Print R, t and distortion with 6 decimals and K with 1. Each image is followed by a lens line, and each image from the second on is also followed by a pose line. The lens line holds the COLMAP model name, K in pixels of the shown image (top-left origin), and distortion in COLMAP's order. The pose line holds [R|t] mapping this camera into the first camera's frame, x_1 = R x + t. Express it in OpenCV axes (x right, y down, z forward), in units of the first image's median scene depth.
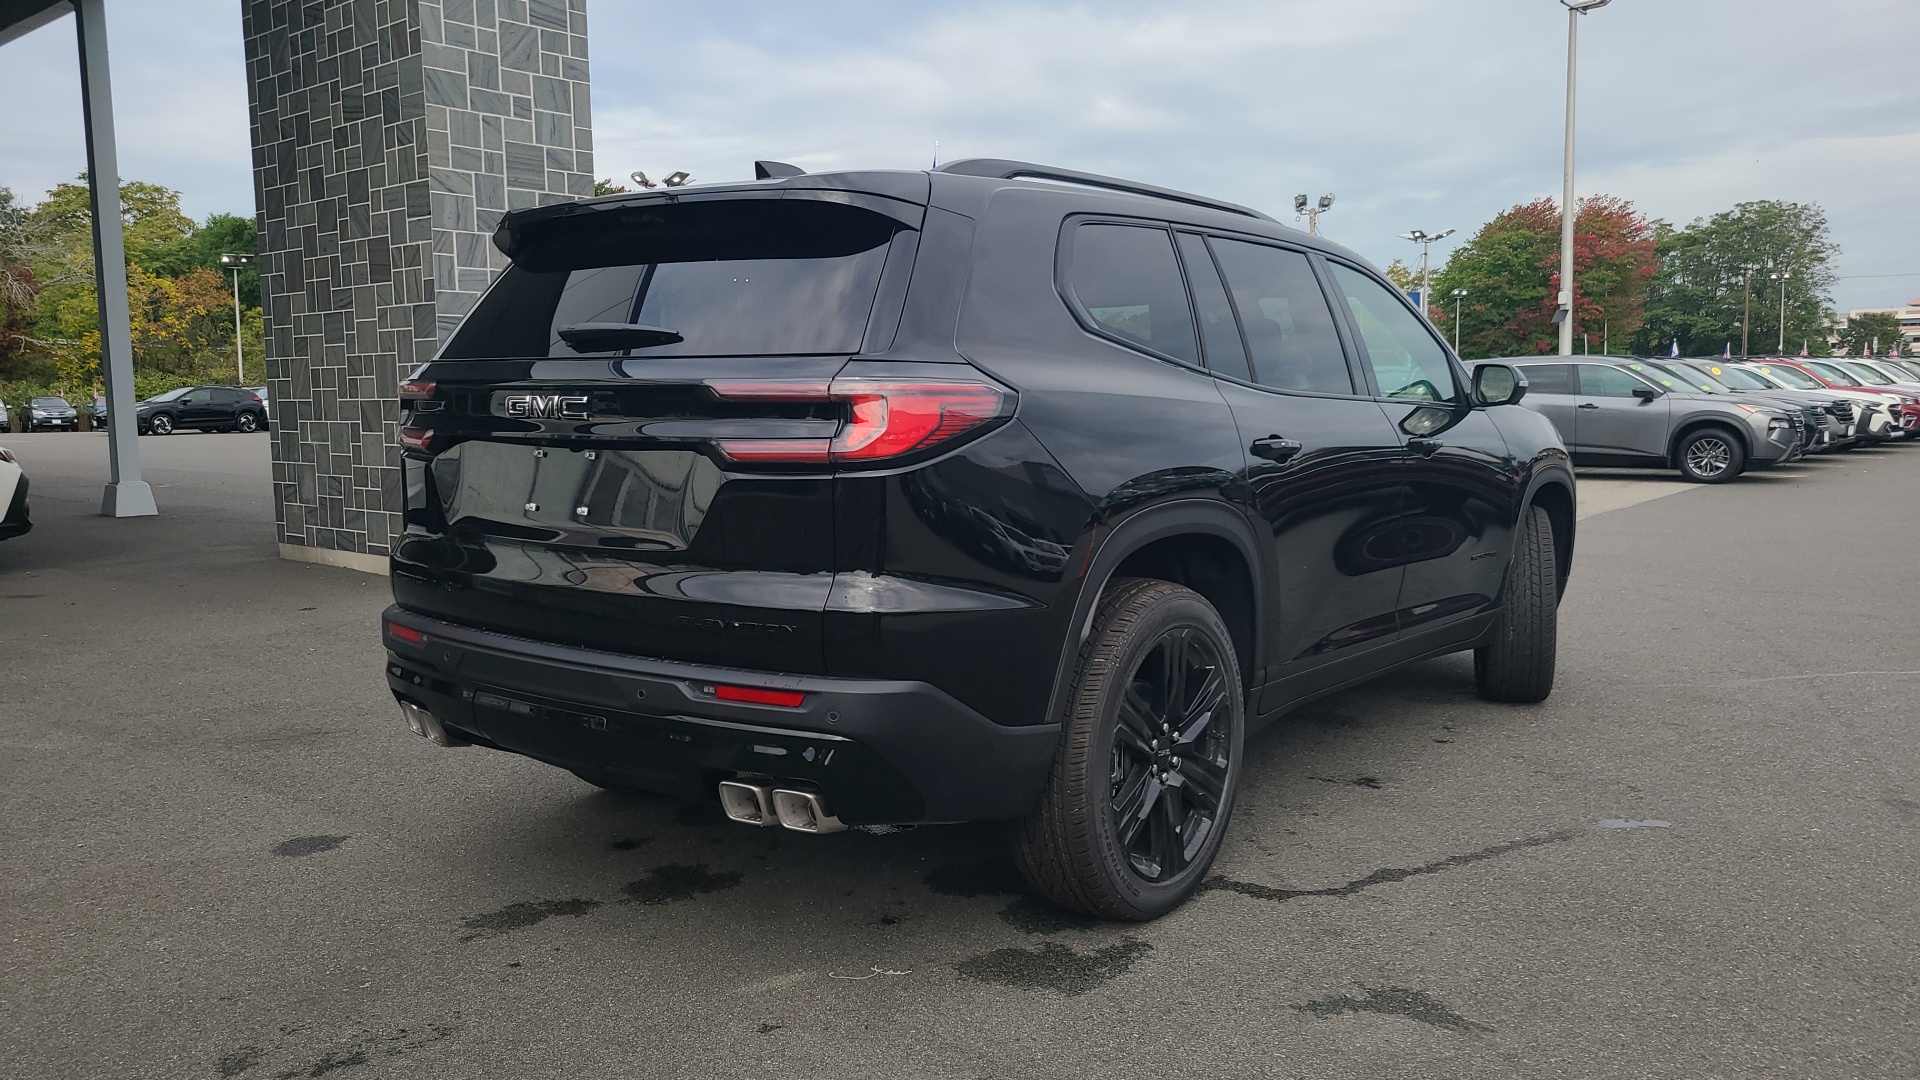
lens RADIAL K [[1435.5, 0, 942.8], [0, 1435.5, 559.9], [0, 0, 1]] dist [0.025513, -0.008721]
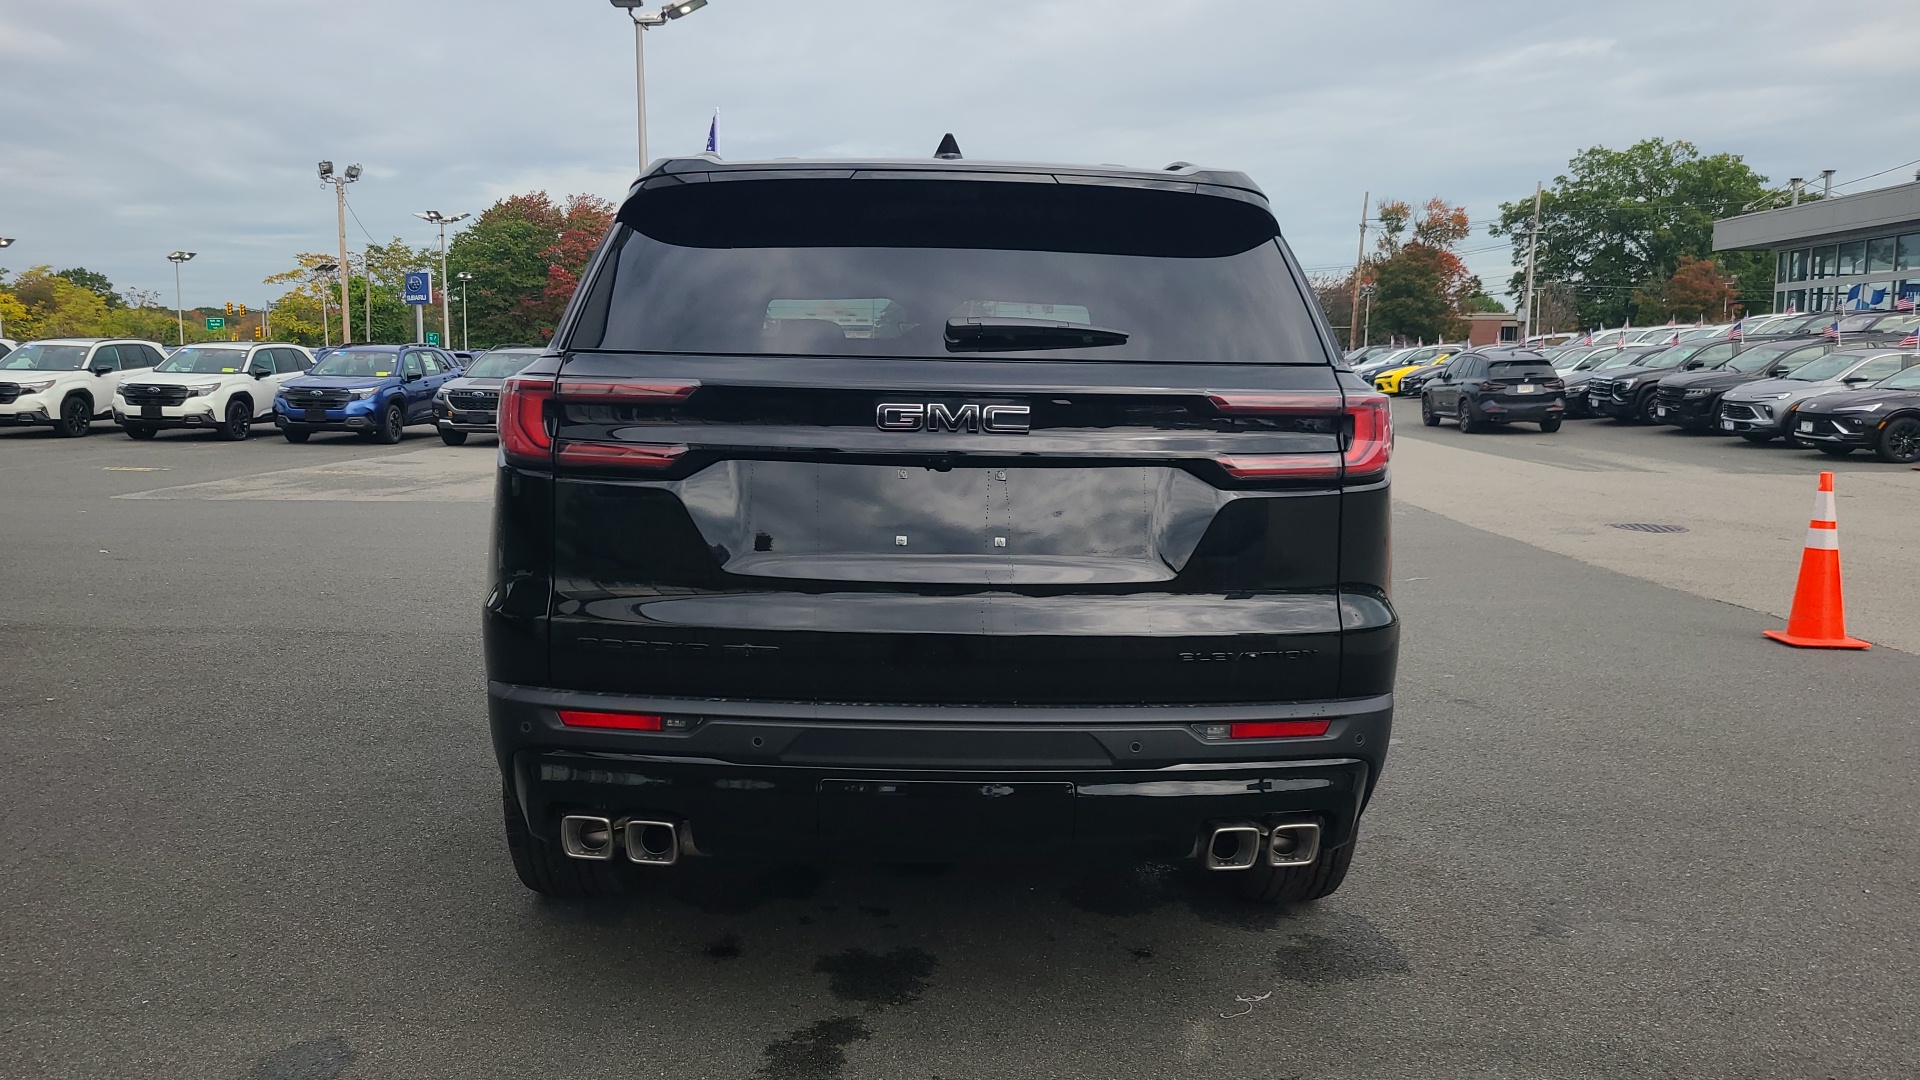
lens RADIAL K [[1427.9, 0, 942.0], [0, 1427.9, 534.9], [0, 0, 1]] dist [0.049790, -0.043396]
pose [[0.768960, -0.050109, 0.637330, -0.258765], [0.052589, 0.998503, 0.015055, -0.016577], [-0.637130, 0.021940, 0.770444, 0.122460]]
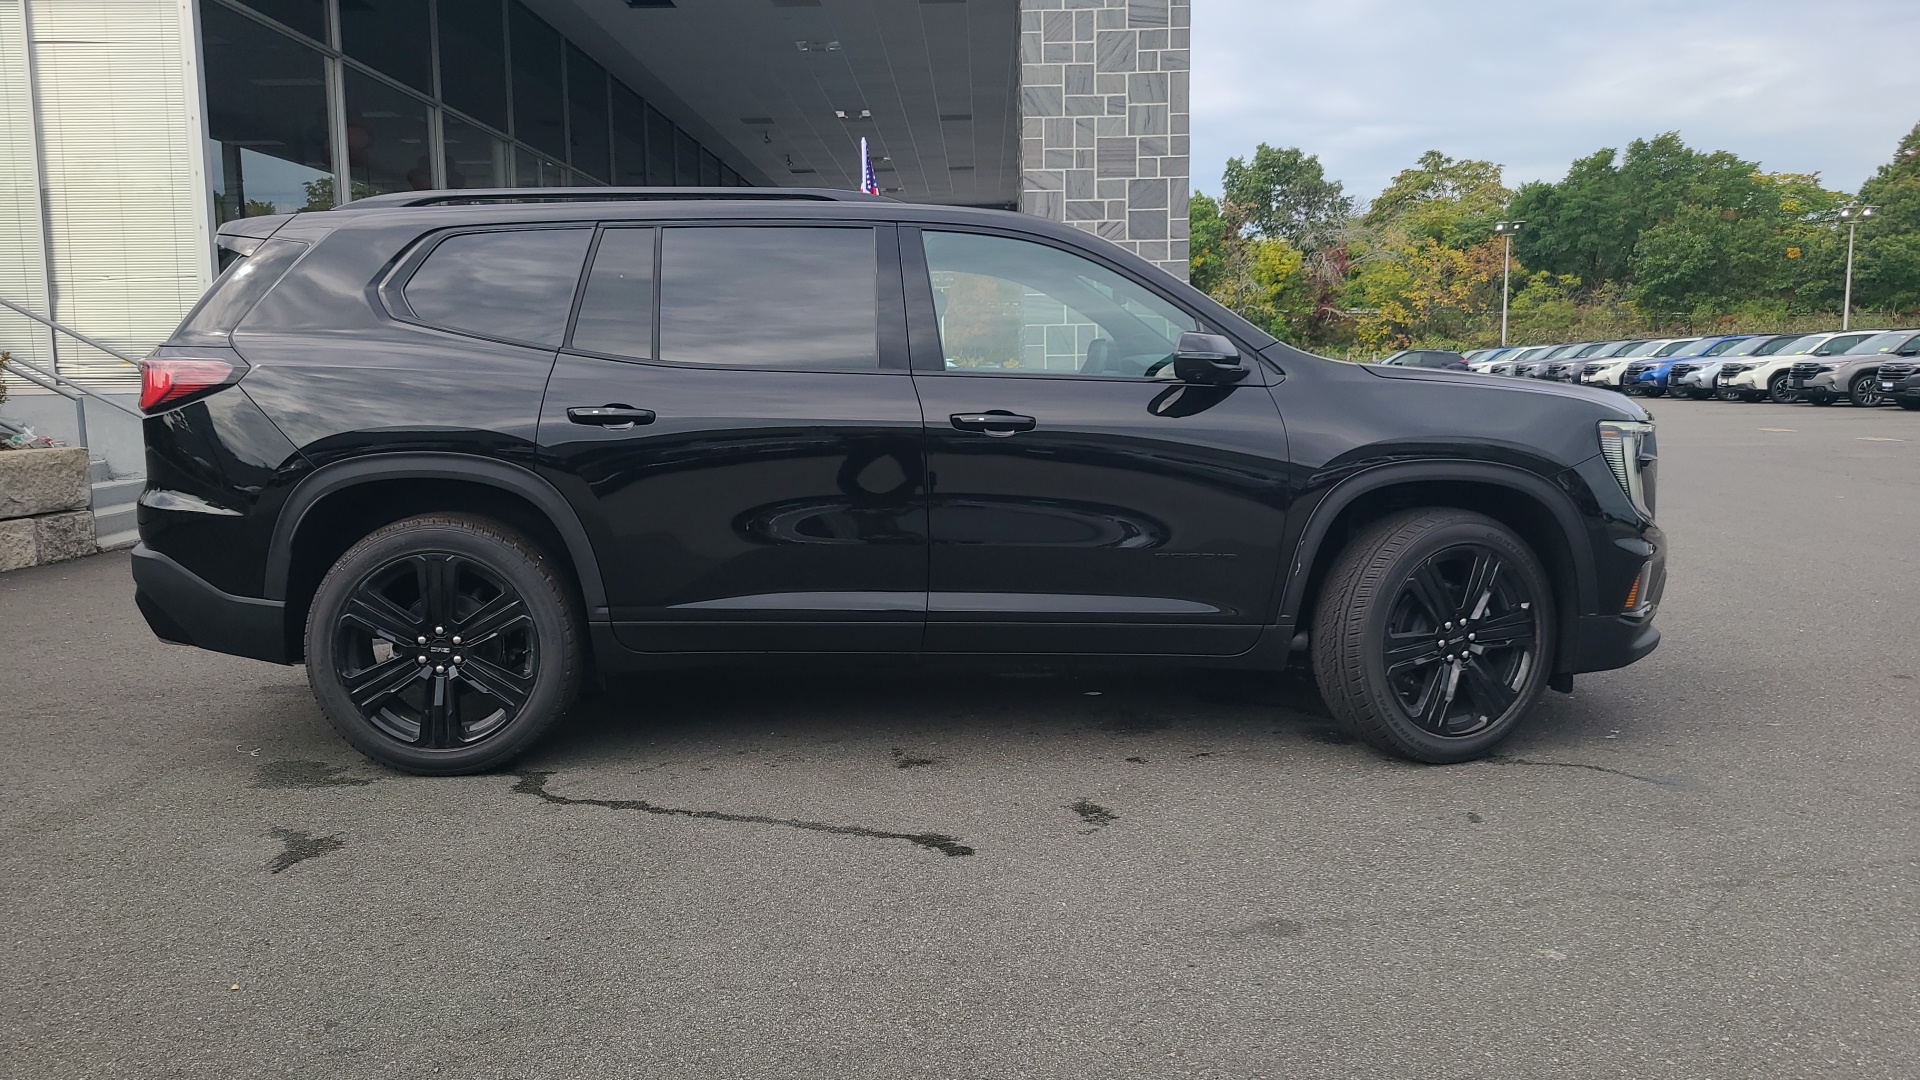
lens RADIAL K [[1427.9, 0, 942.0], [0, 1427.9, 534.9], [0, 0, 1]] dist [0.049790, -0.043396]
pose [[0.640382, 0.089013, -0.762881, 0.496535], [-0.081105, 0.995545, 0.048078, -0.022676], [0.763762, 0.031085, 0.644749, 0.182933]]
